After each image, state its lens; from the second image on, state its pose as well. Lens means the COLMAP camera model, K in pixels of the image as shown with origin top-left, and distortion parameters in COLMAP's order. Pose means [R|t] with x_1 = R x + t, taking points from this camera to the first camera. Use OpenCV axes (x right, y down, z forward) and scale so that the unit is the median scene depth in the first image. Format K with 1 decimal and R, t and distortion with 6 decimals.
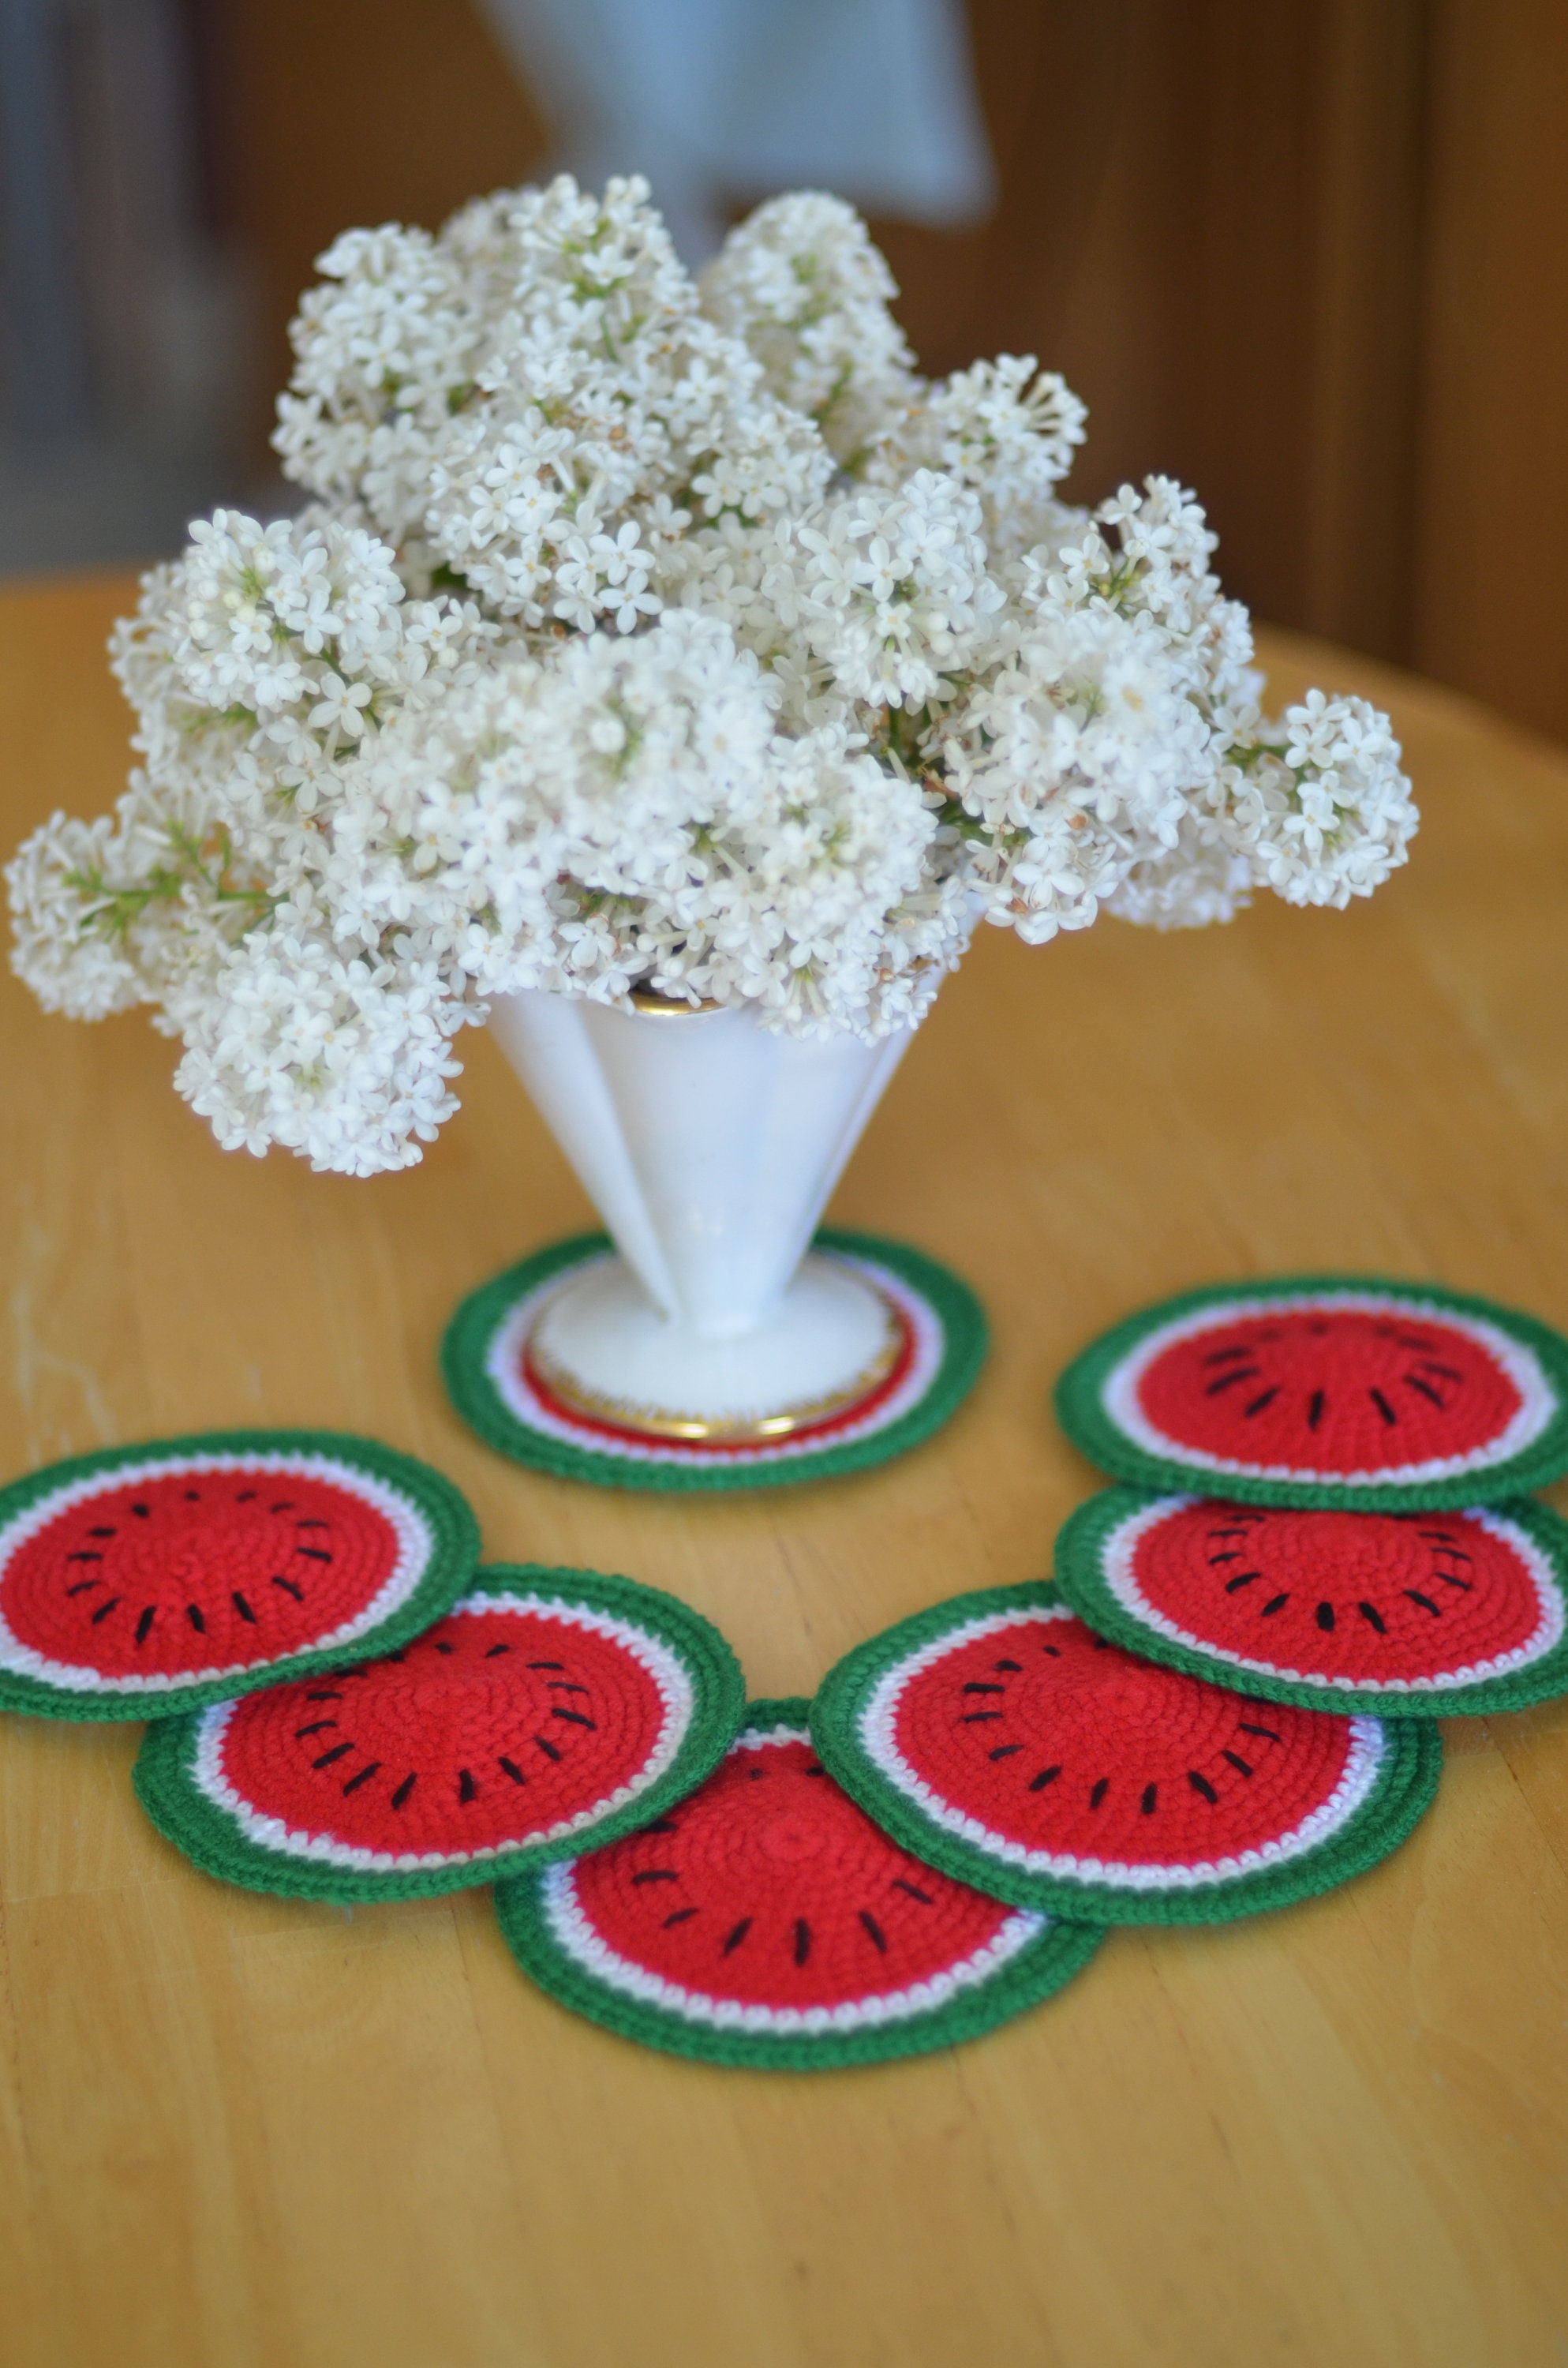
lens RADIAL K [[5313.0, 0, 784.0], [0, 5313.0, 1184.0], [0, 0, 1]] dist [-0.058550, 0.060319]
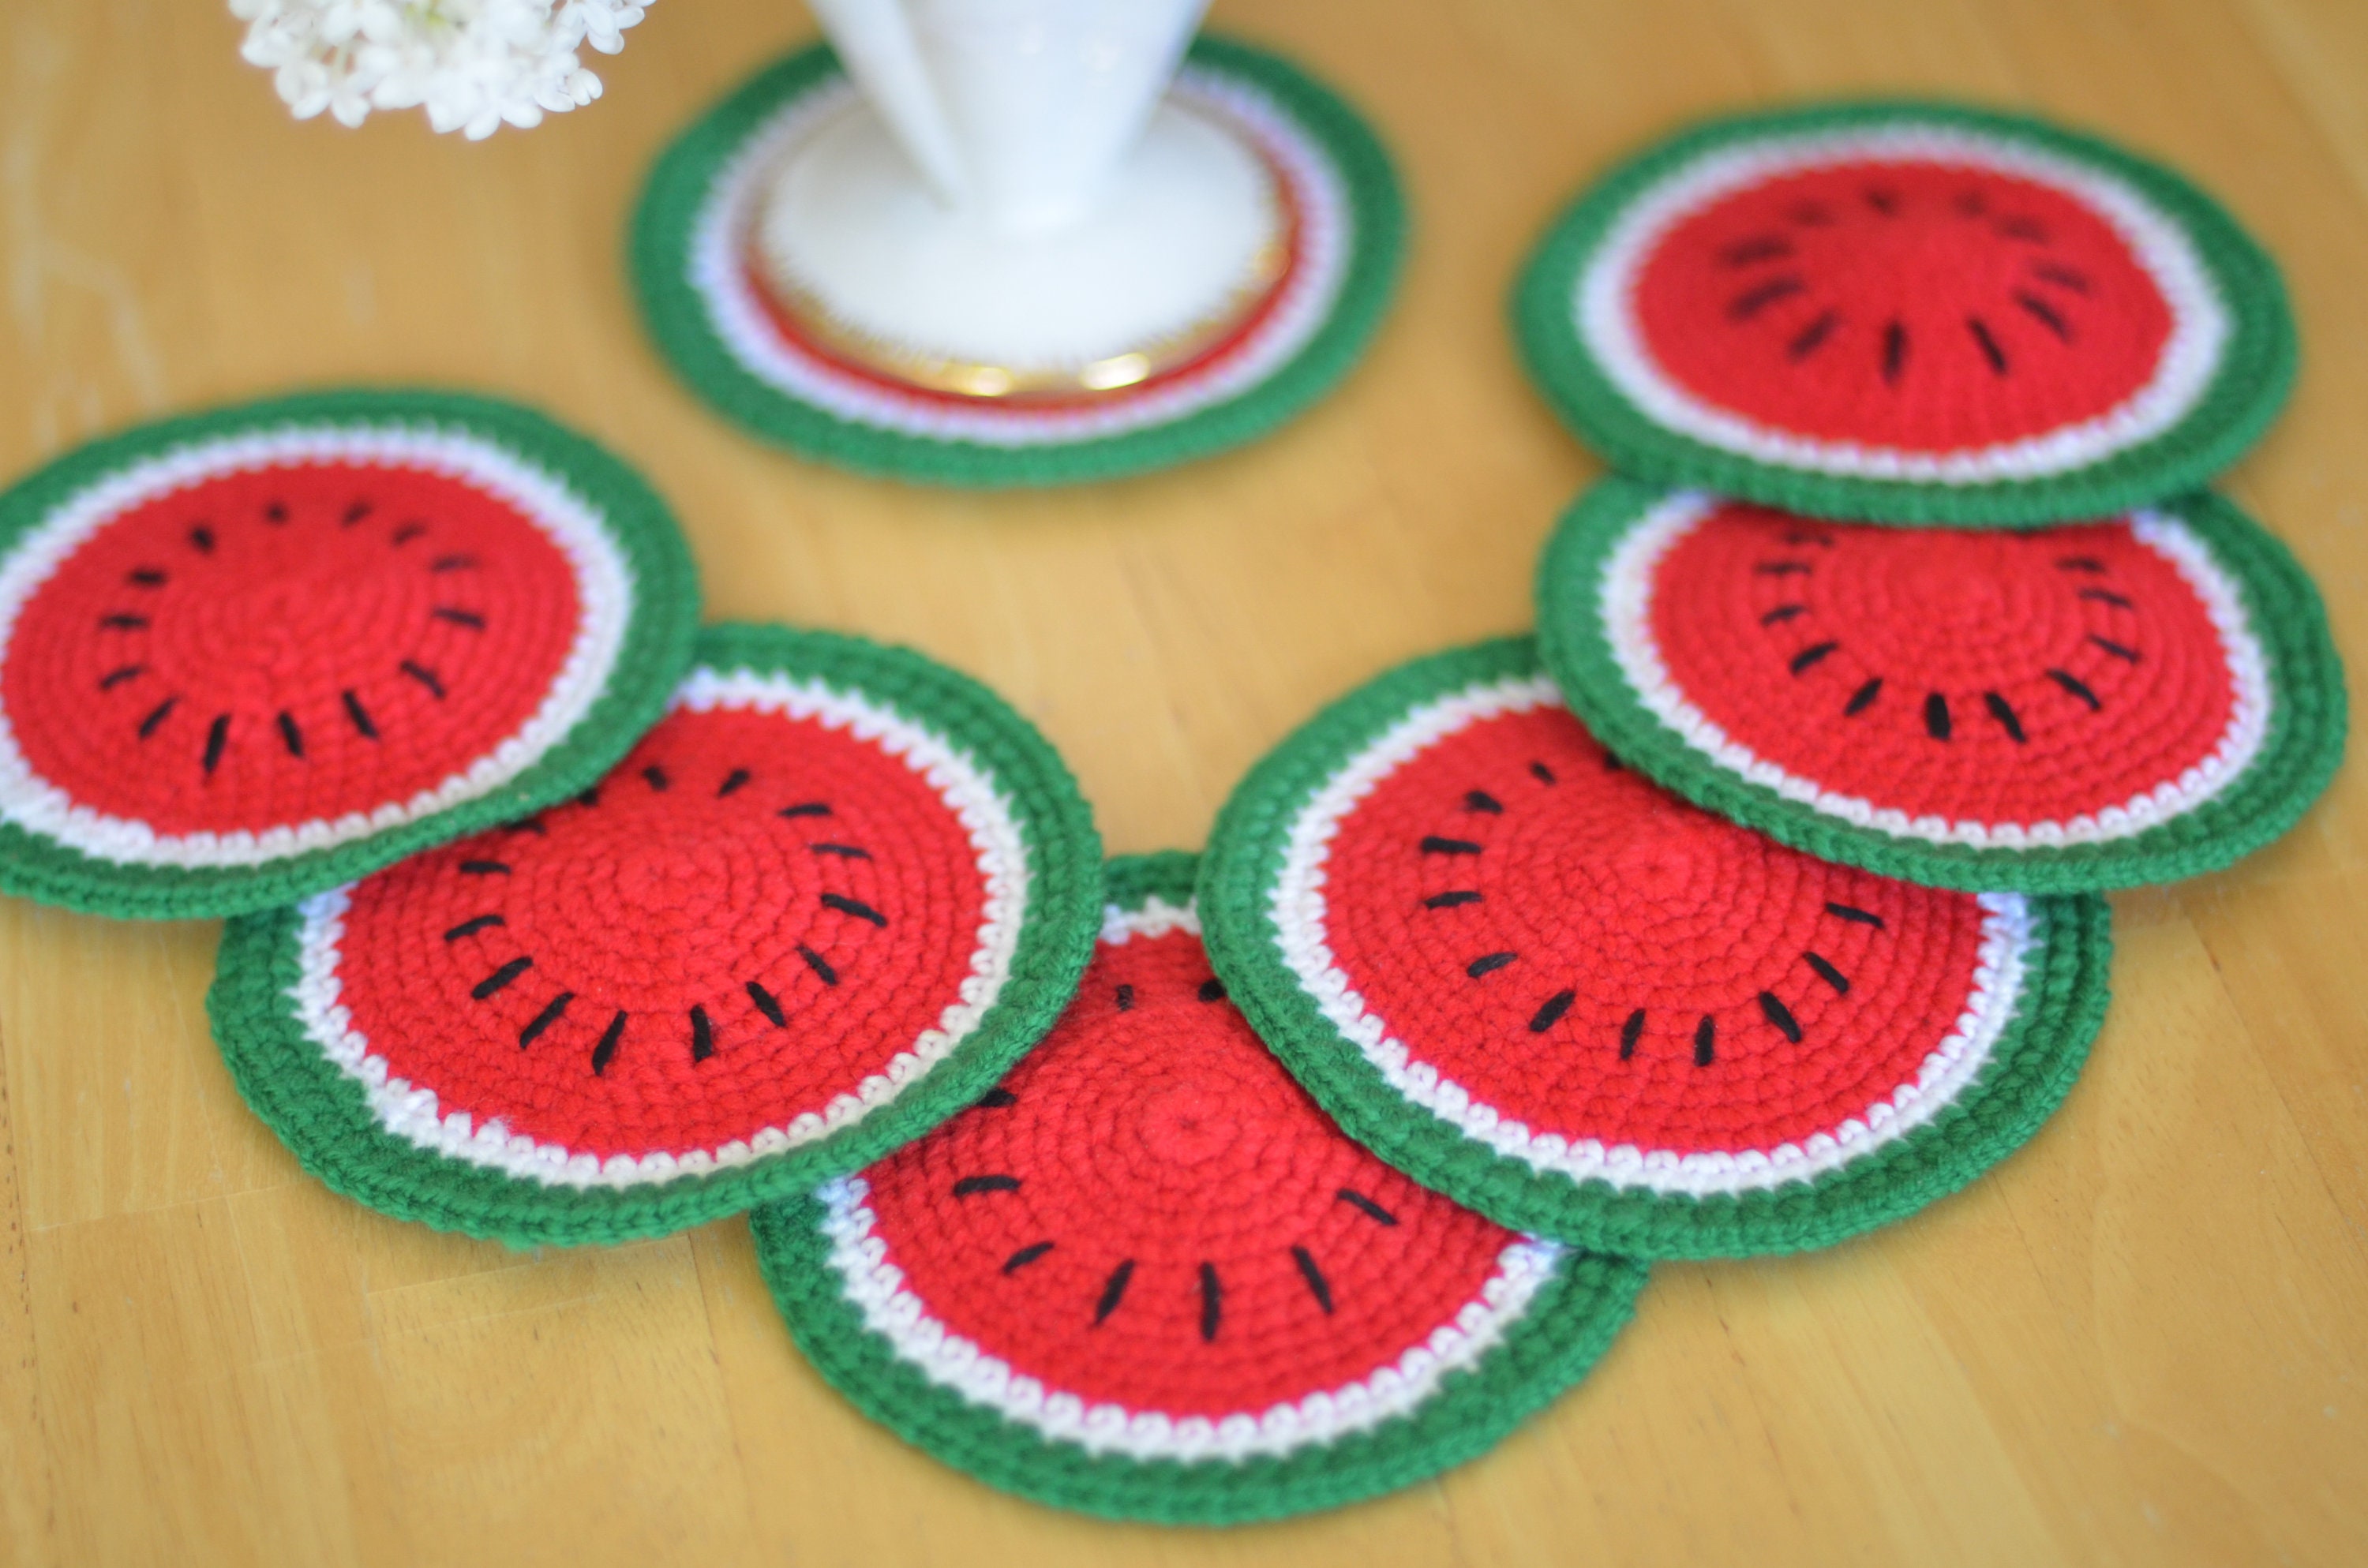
lens RADIAL K [[5313.0, 0, 1184.0], [0, 5313.0, 784.0], [0, 0, 1]] dist [-0.058550, 0.060319]
pose [[0.998698, -0.019597, 0.047094, -0.029187], [0.006293, 0.963542, 0.267485, -0.097599], [-0.050619, -0.266840, 0.962411, 0.347206]]
